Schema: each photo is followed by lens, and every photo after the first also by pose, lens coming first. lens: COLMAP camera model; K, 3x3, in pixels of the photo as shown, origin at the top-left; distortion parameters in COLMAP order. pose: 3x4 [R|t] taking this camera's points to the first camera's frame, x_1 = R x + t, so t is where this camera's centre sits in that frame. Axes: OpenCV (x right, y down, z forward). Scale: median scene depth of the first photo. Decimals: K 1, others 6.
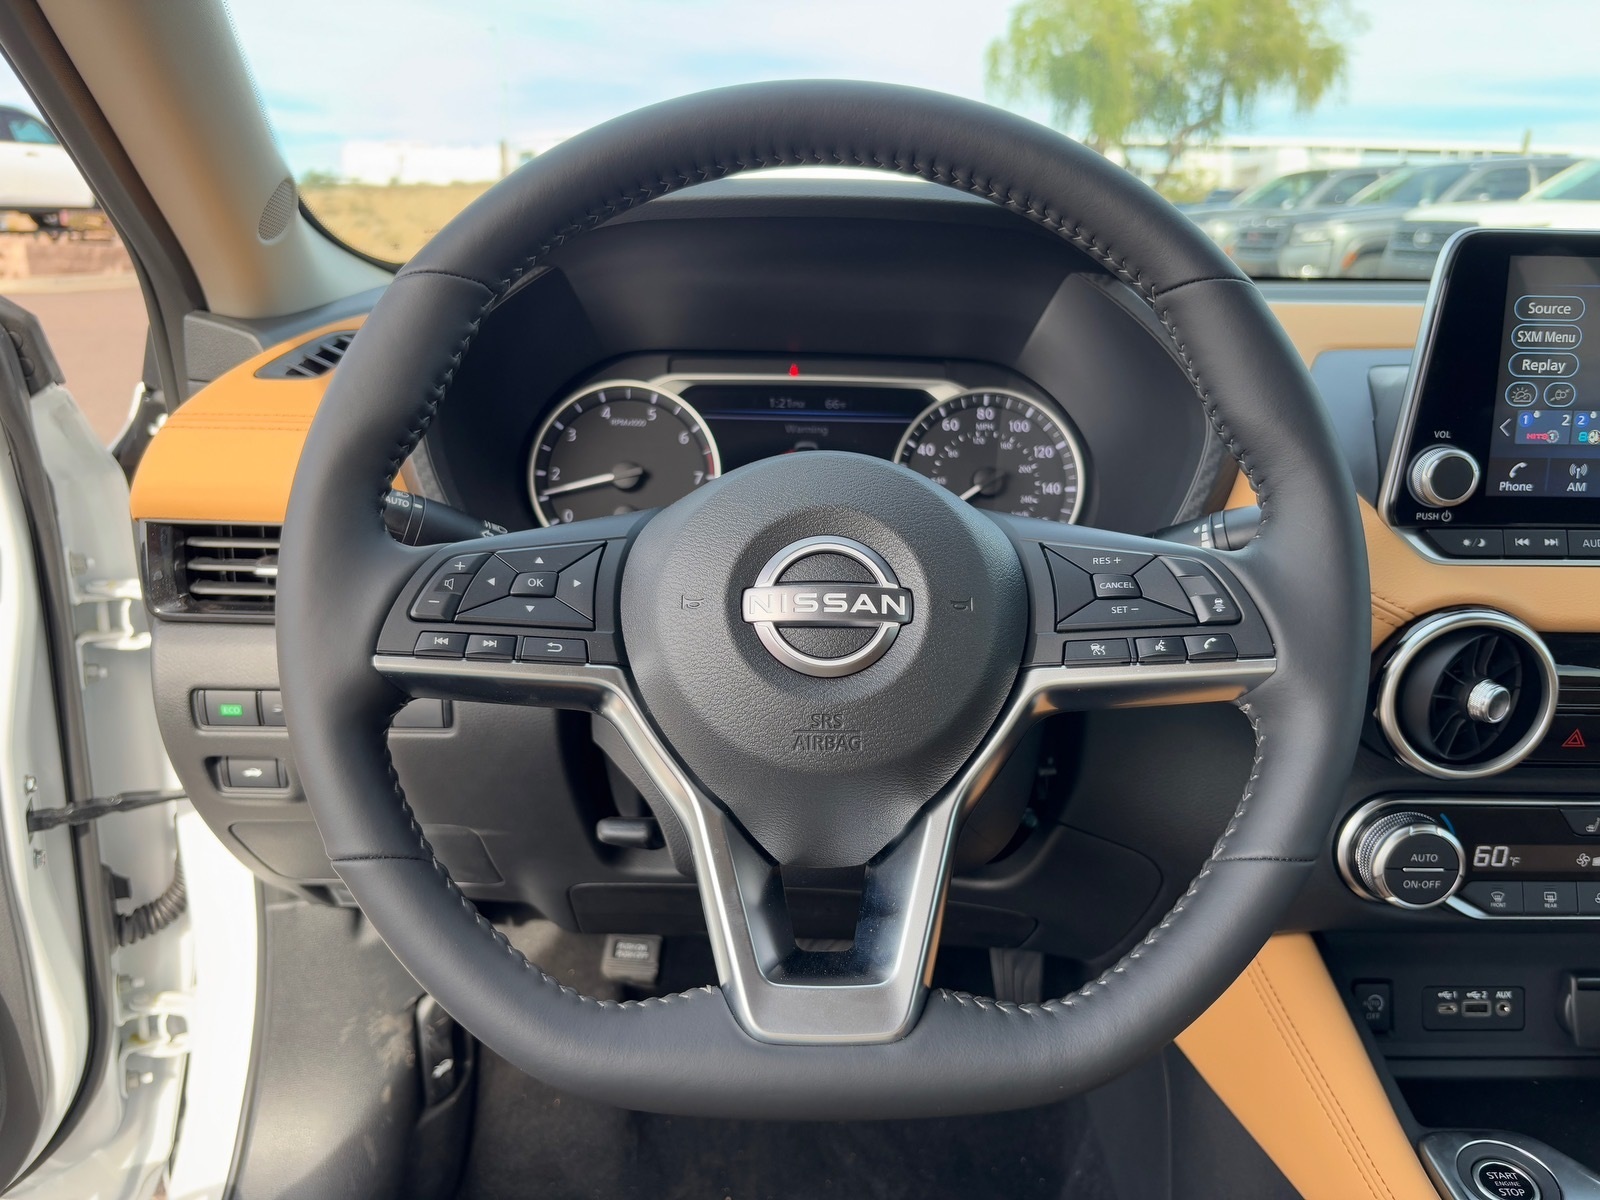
lens RADIAL K [[1226.9, 0, 791.0], [0, 1226.9, 605.0], [0, 0, 1]] dist [0.043558, -0.074649]
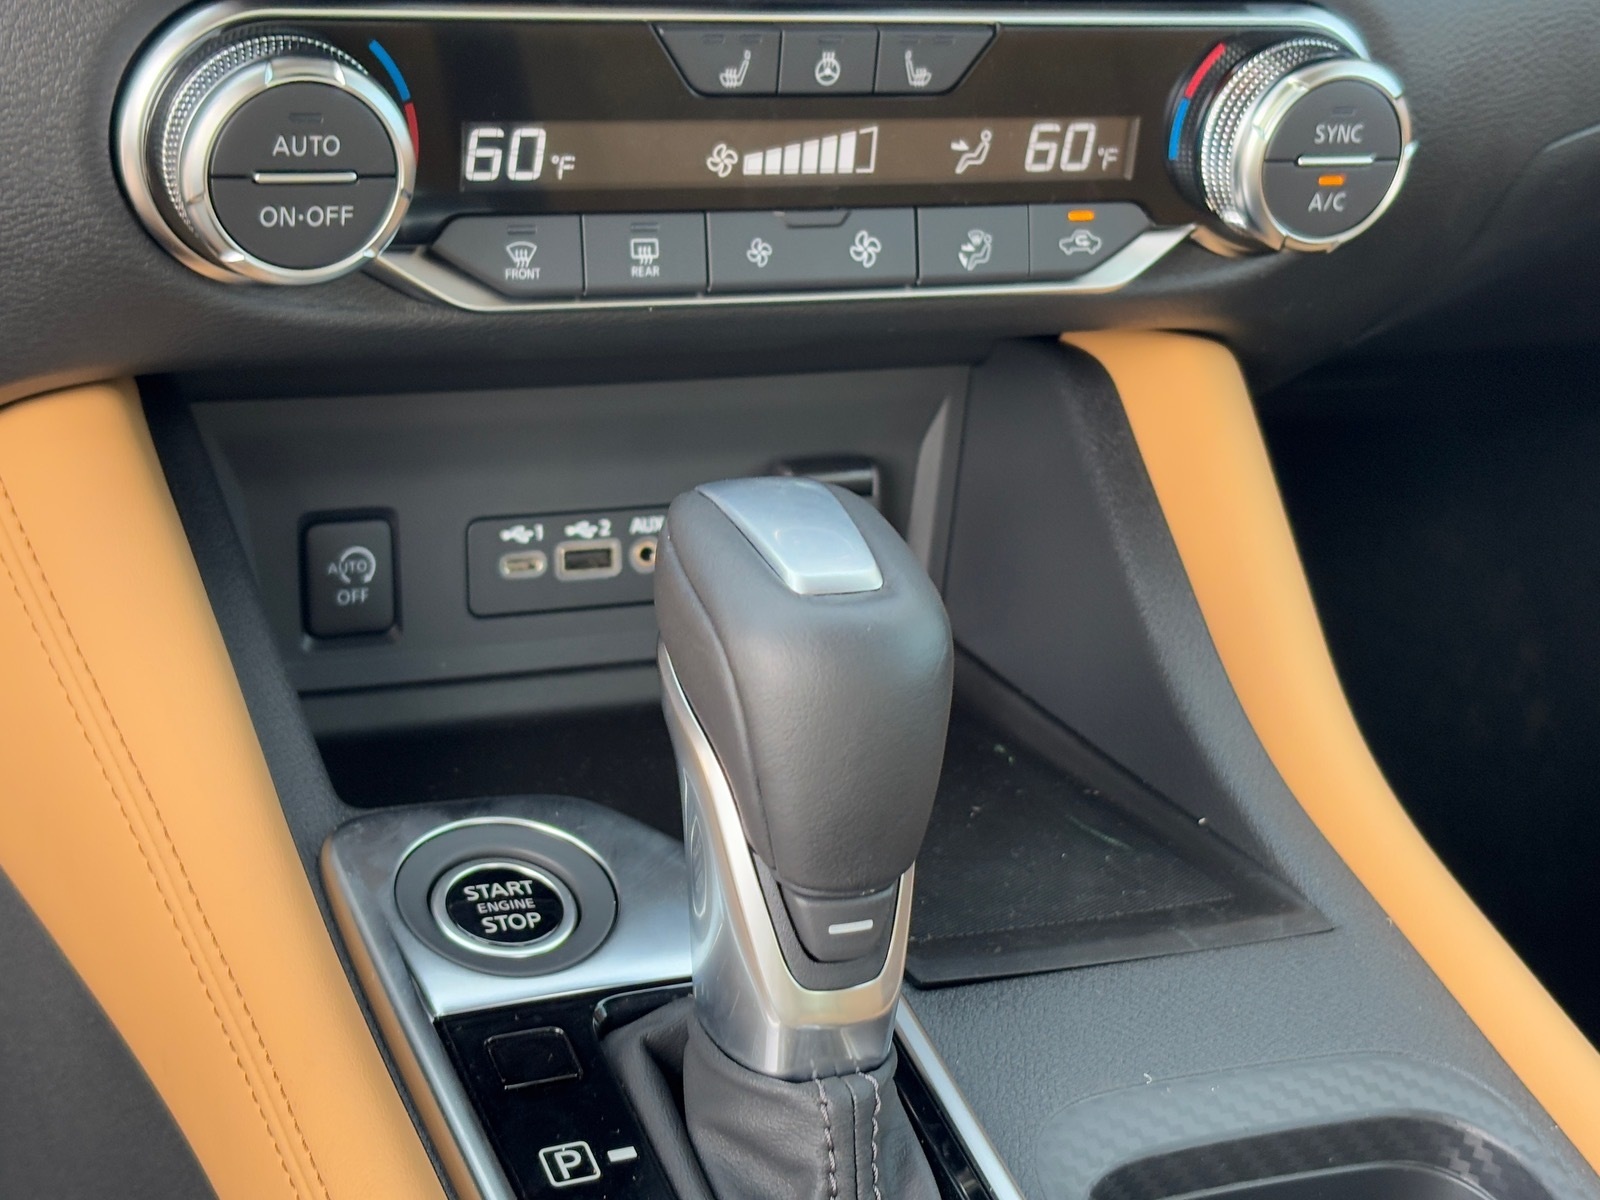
lens RADIAL K [[2751.2, 0, 800.0], [0, 2751.2, 600.0], [0, 0, 1]] dist [0.183414, -0.233982]
pose [[0.917130, -0.090821, 0.388104, 0.300294], [-0.004435, 0.971309, 0.237778, 0.133834], [-0.398565, -0.219795, 0.890414, 0.124703]]
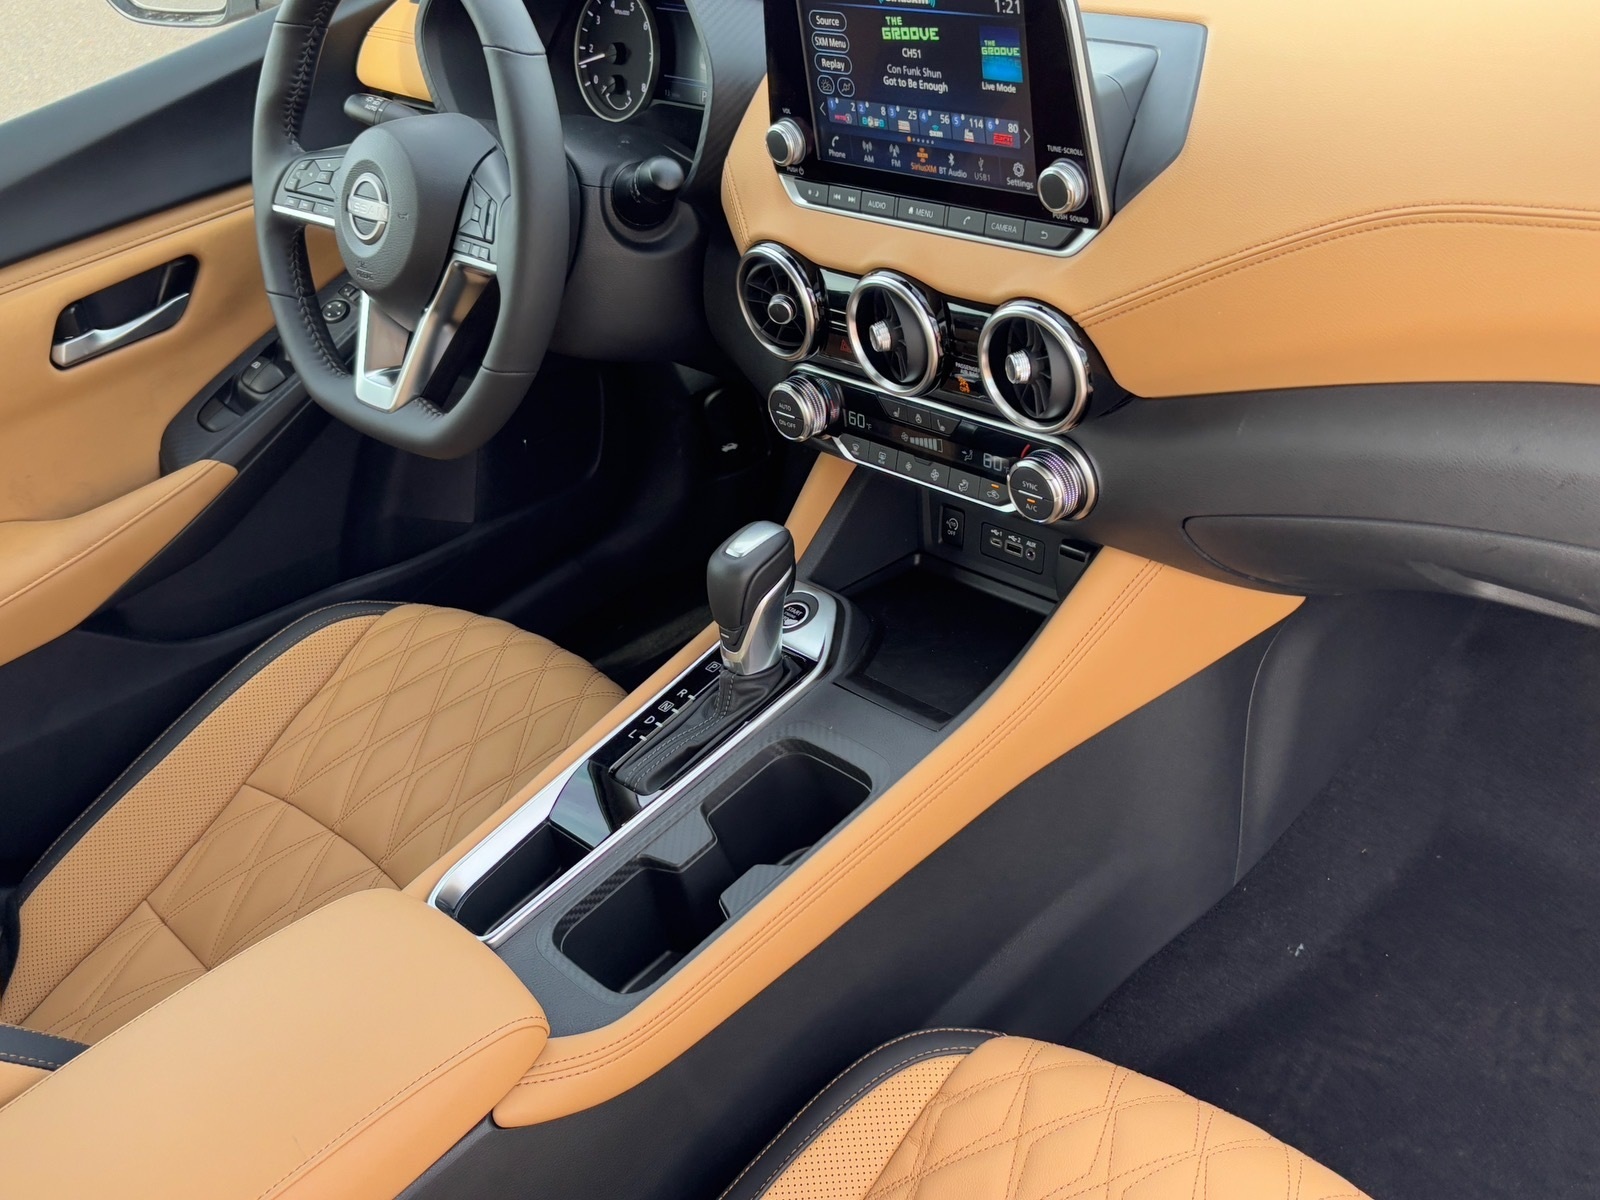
lens RADIAL K [[1718.3, 0, 801.0], [0, 1718.3, 622.1], [0, 0, 1]] dist [0.158310, -0.520154]
pose [[0.666268, 0.290547, -0.686781, 2.015251], [0.012459, 0.916508, 0.399822, -0.385754], [0.745608, -0.274945, 0.607021, -0.320658]]
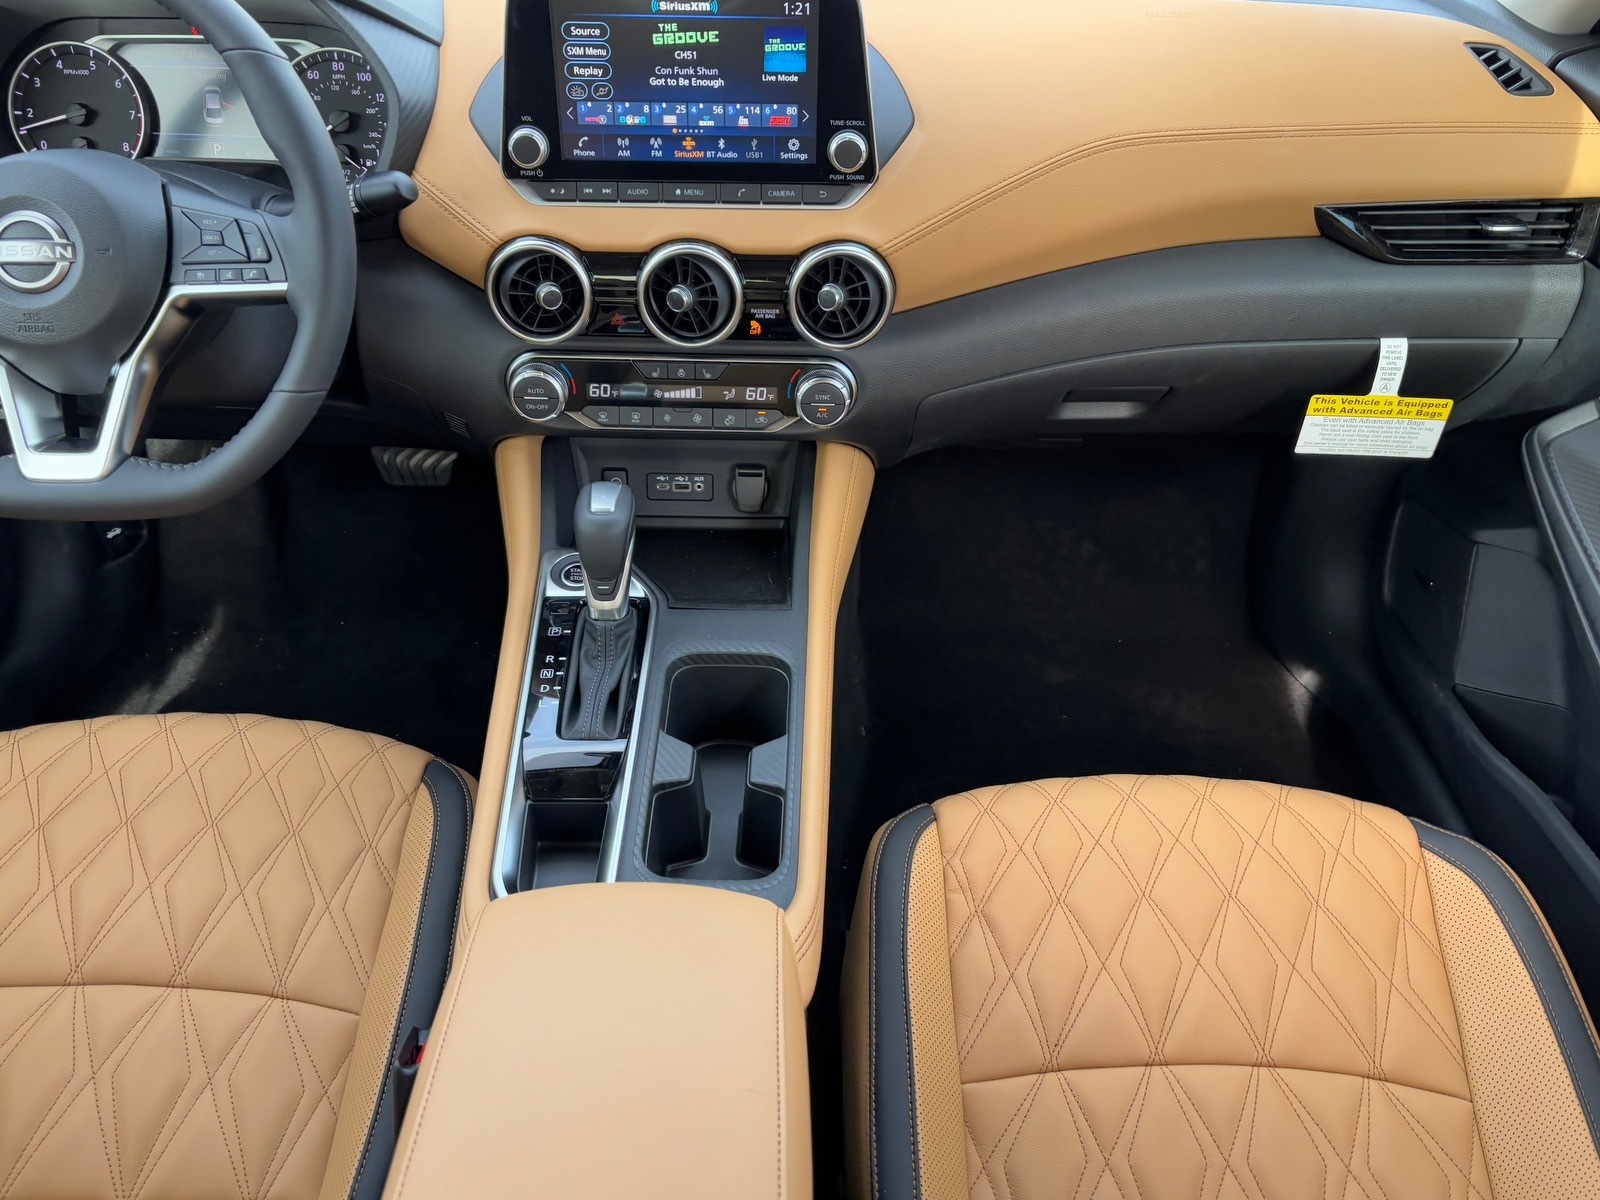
lens RADIAL K [[1310.1, 0, 806.1], [0, 1310.1, 617.1], [0, 0, 1]] dist [0.023164, -0.029734]
pose [[0.999972, 0.004845, 0.005749, 0.861293], [-0.006614, 0.930533, 0.366149, -0.160025], [-0.003576, -0.366177, 0.930538, -0.752188]]
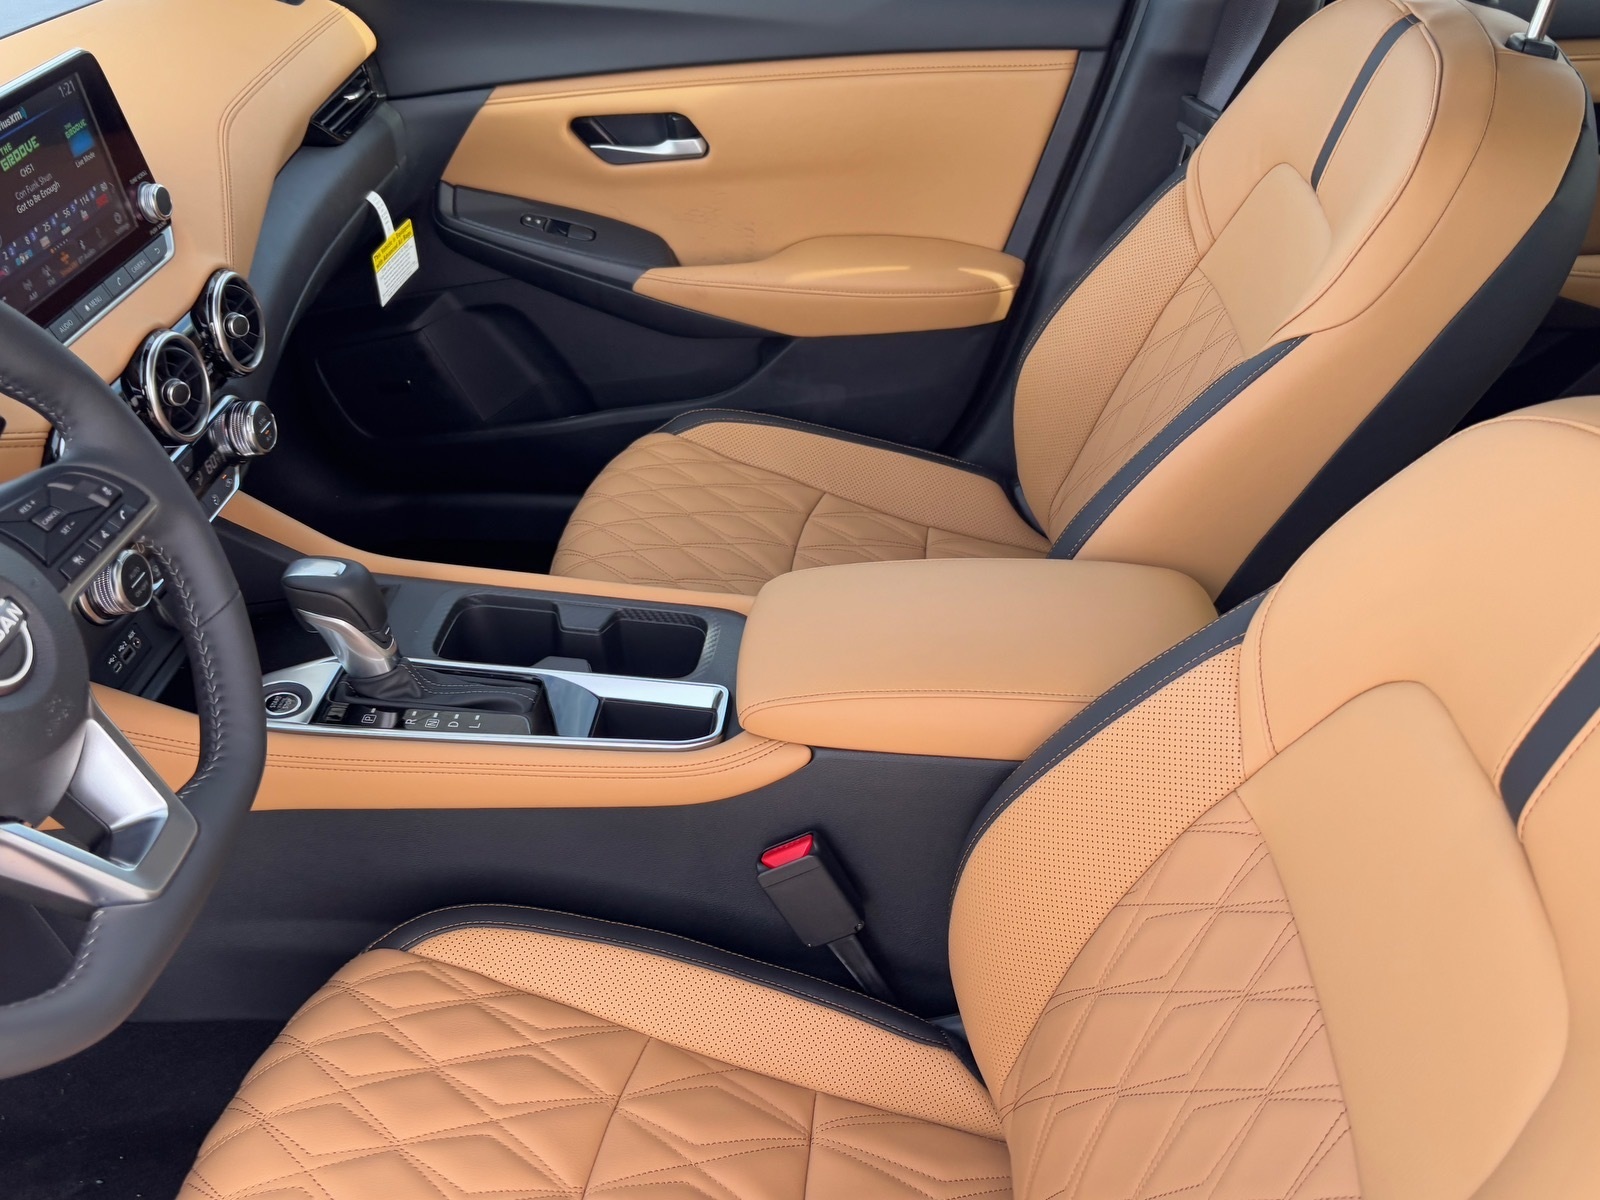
lens RADIAL K [[1493.4, 0, 791.6], [0, 1493.4, 605.4], [0, 0, 1]] dist [-0.002778, 0.036016]
pose [[0.103239, -0.572744, 0.813207, -0.841384], [0.308889, 0.795614, 0.521139, -0.433357], [-0.945479, 0.197389, 0.259052, -0.171258]]
